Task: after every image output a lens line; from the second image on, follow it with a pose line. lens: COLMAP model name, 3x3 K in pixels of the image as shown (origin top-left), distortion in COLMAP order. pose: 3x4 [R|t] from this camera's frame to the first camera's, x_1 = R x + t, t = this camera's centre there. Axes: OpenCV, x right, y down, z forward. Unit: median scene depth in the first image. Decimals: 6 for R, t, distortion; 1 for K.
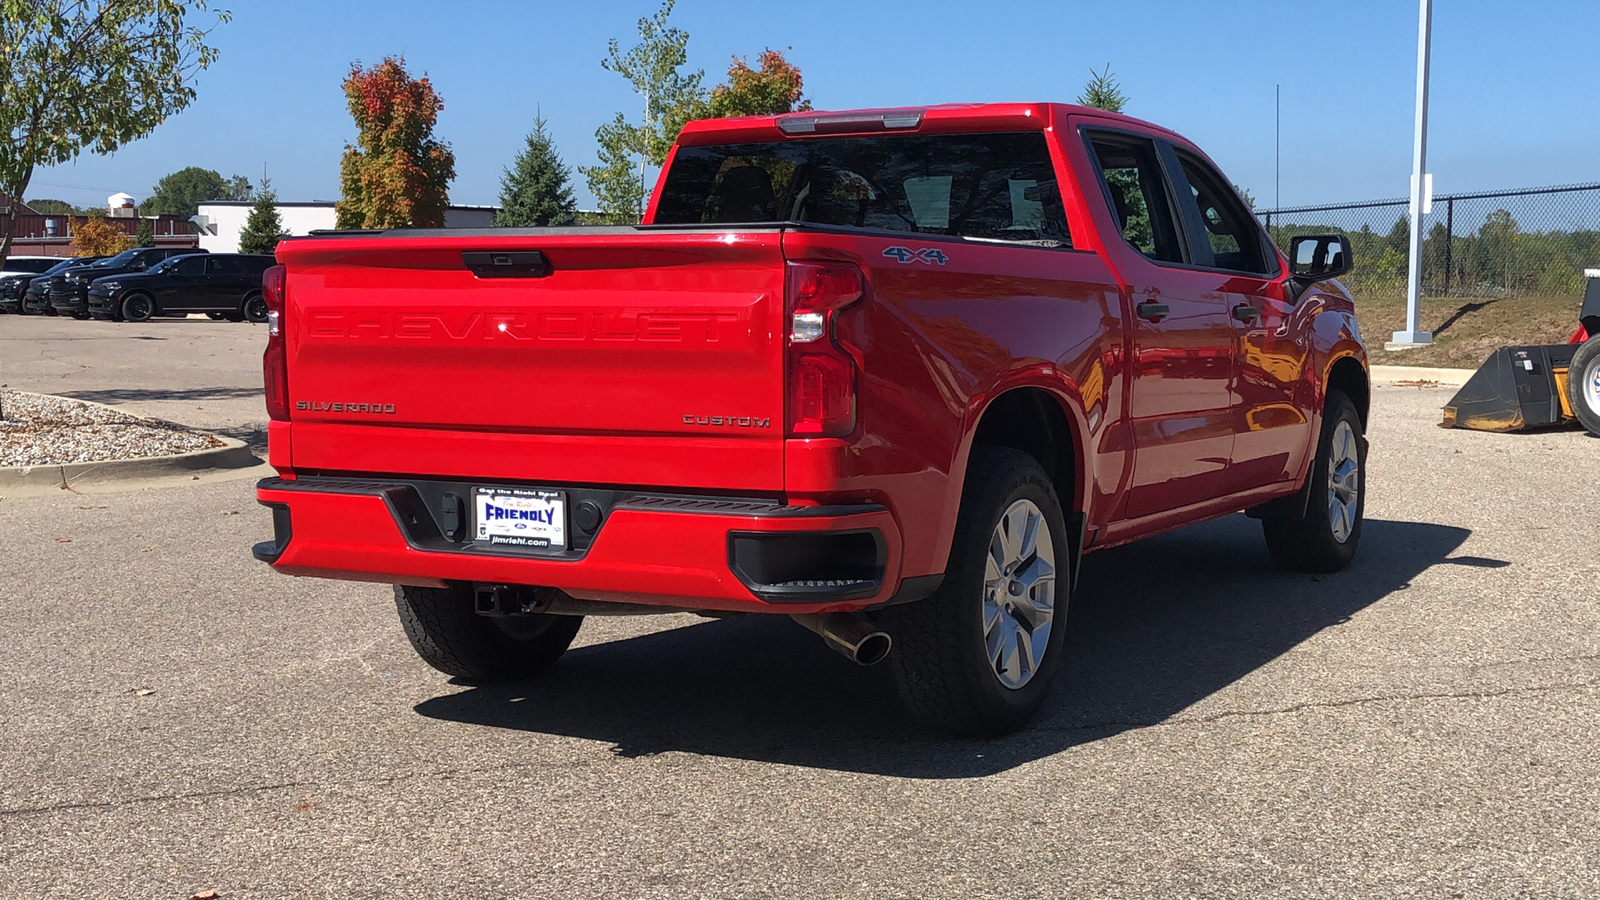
lens RADIAL K [[2032.8, 0, 800.0], [0, 2032.8, 450.0], [0, 0, 1]] dist [0.152145, -0.491229]
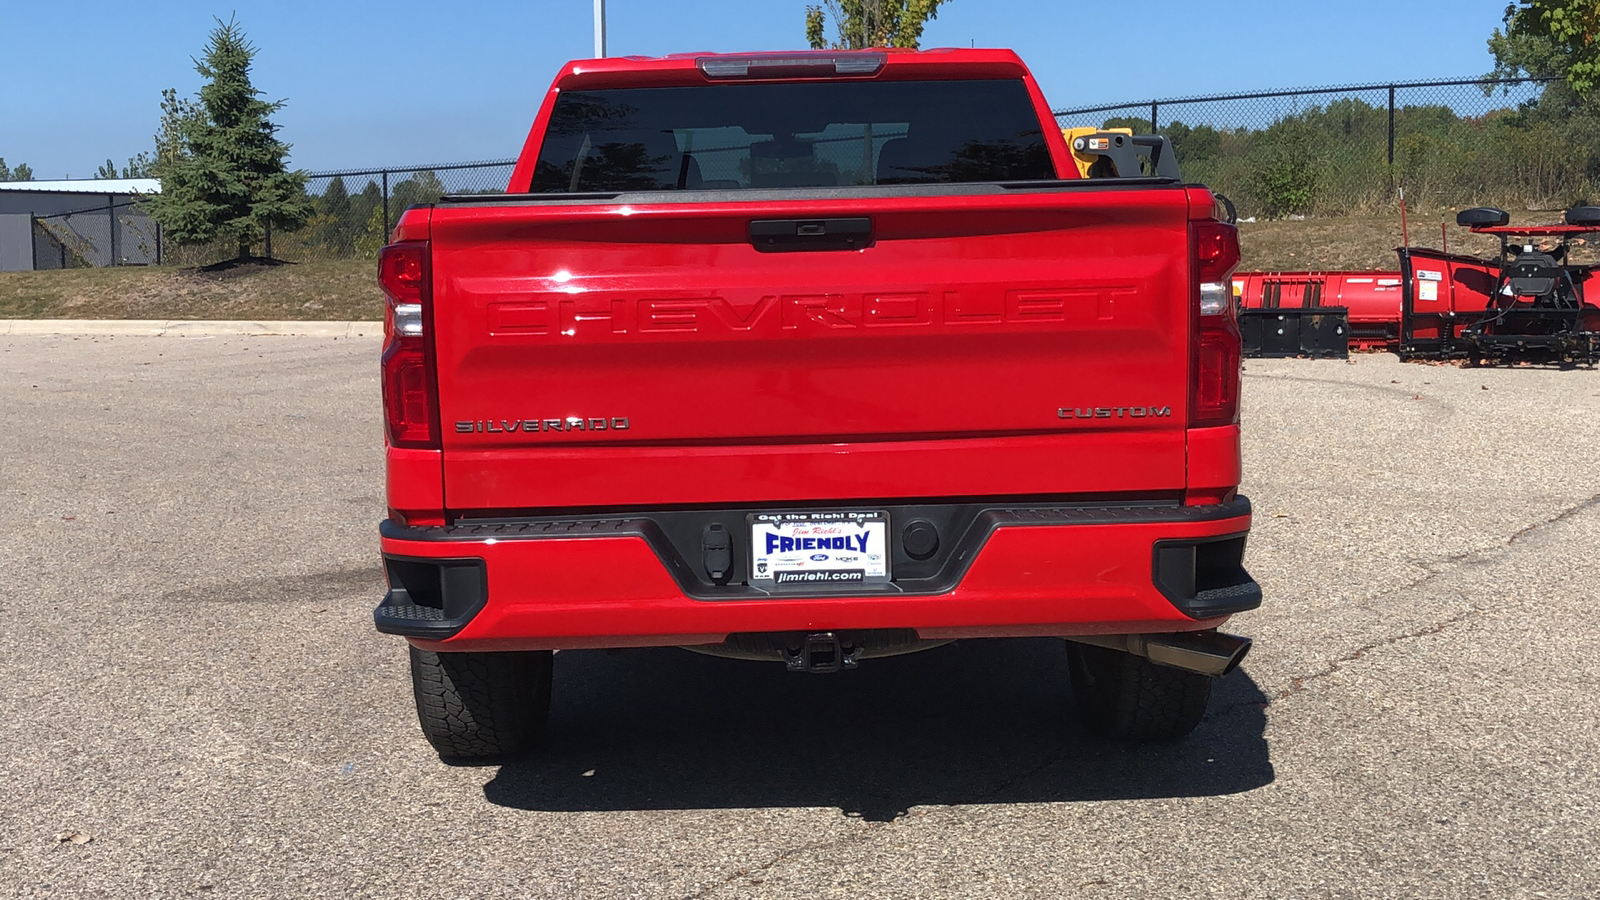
lens RADIAL K [[2032.8, 0, 800.0], [0, 2032.8, 450.0], [0, 0, 1]] dist [0.152145, -0.491229]
pose [[0.883975, -0.062934, 0.463279, -0.505434], [0.060133, 0.997973, 0.020831, -0.022205], [-0.463651, 0.009445, 0.885968, 0.281446]]
